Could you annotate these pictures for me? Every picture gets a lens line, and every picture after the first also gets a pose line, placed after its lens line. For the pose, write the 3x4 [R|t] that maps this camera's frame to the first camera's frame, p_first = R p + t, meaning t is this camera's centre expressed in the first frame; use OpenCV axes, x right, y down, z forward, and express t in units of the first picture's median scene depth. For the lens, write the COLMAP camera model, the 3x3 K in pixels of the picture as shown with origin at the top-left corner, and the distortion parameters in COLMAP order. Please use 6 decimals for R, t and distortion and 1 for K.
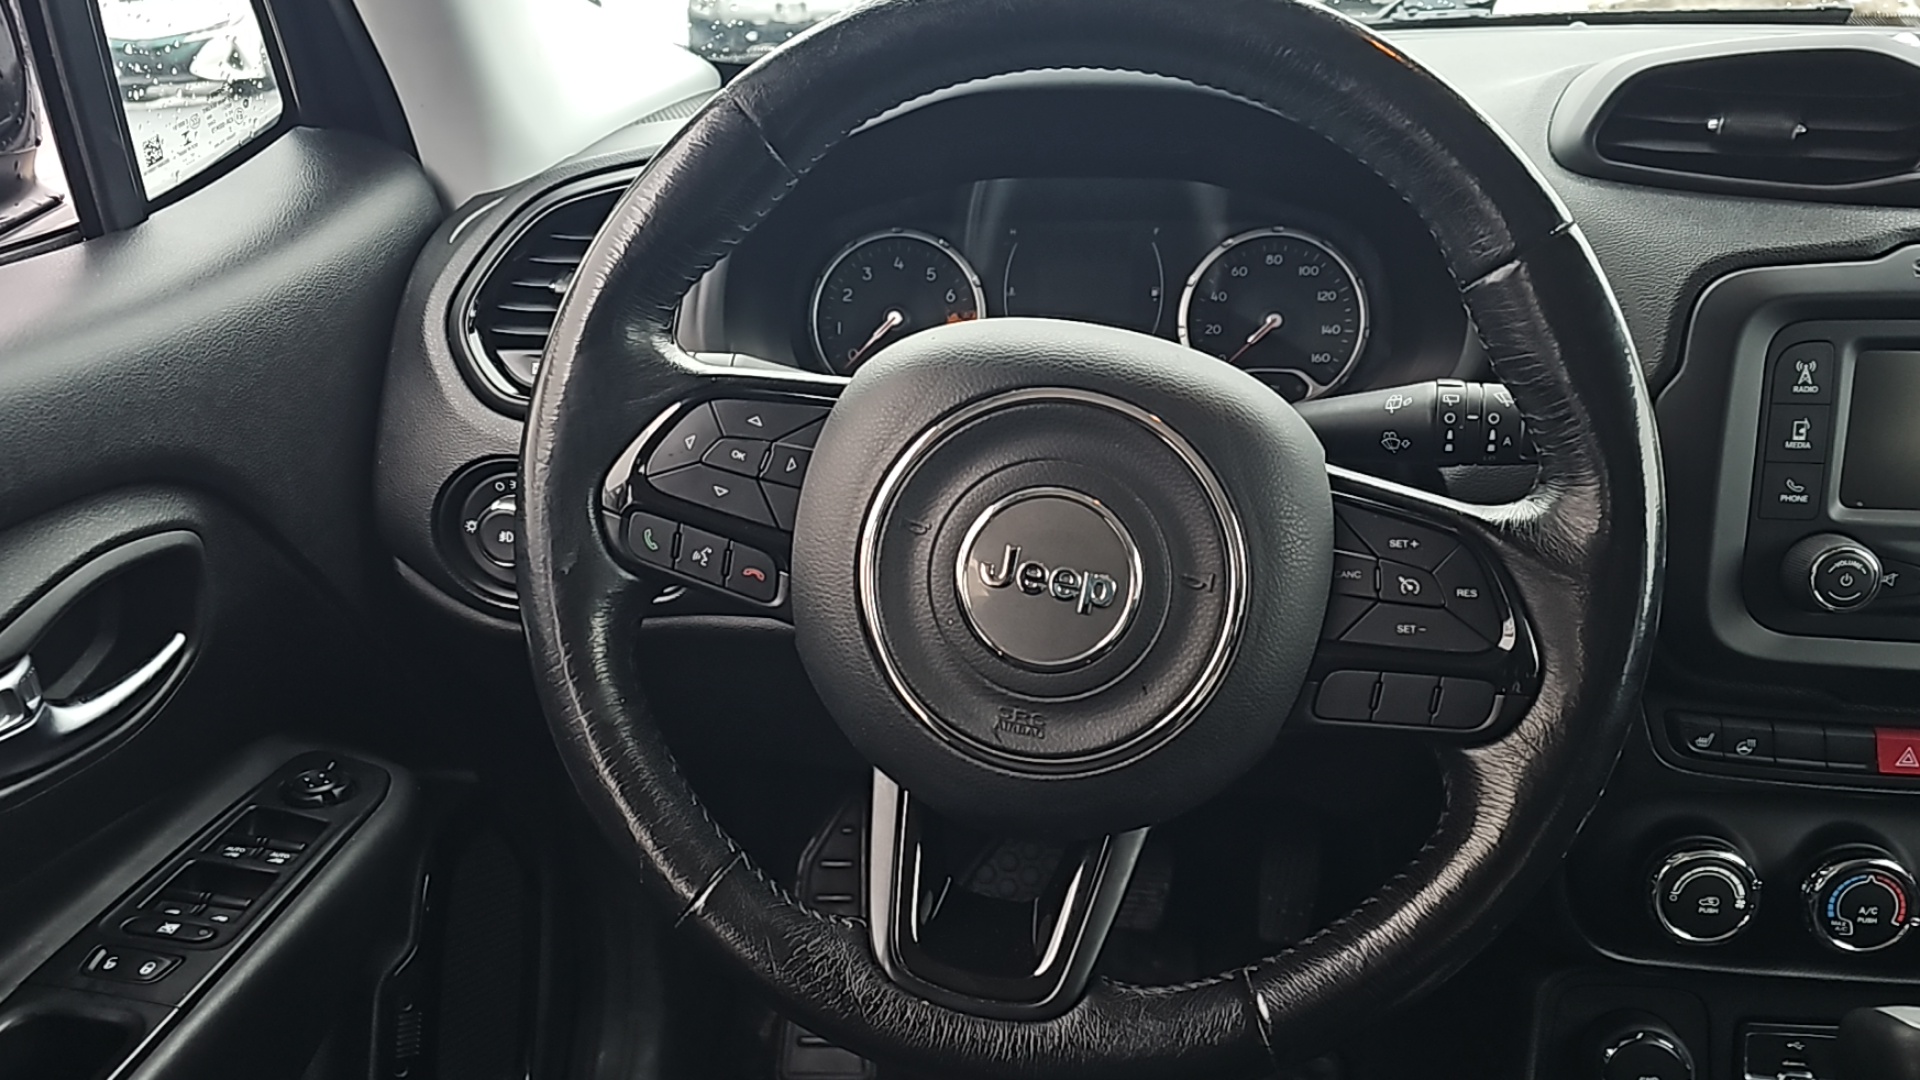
lens RADIAL K [[1403.0, 0, 946.3], [0, 1403.0, 540.9], [0, 0, 1]] dist [0.071245, -0.063832]
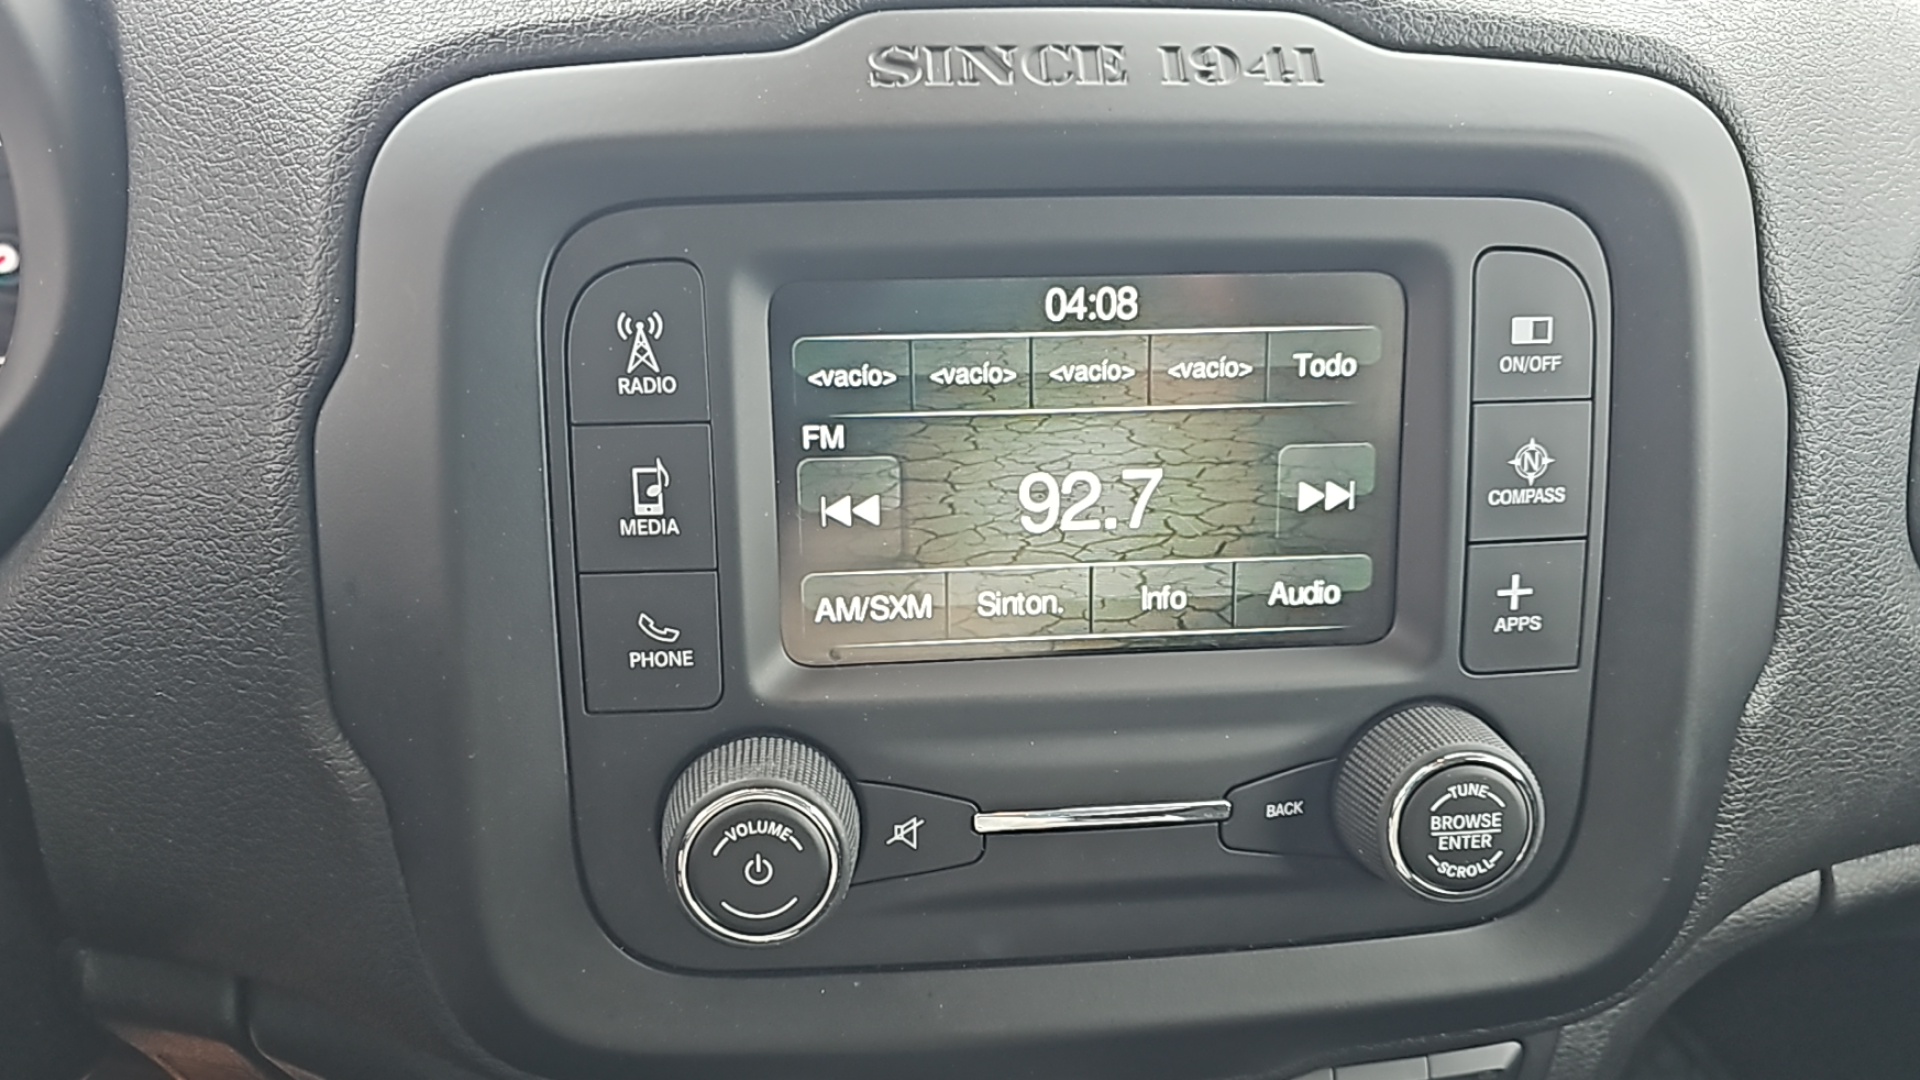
lens RADIAL K [[1403.0, 0, 966.6], [0, 1403.0, 539.2], [0, 0, 1]] dist [0.071245, -0.063832]
pose [[0.976710, -0.068388, 0.203371, 0.602883], [0.064644, 0.997595, 0.025008, -0.067841], [-0.204592, -0.011279, 0.978782, 0.600745]]
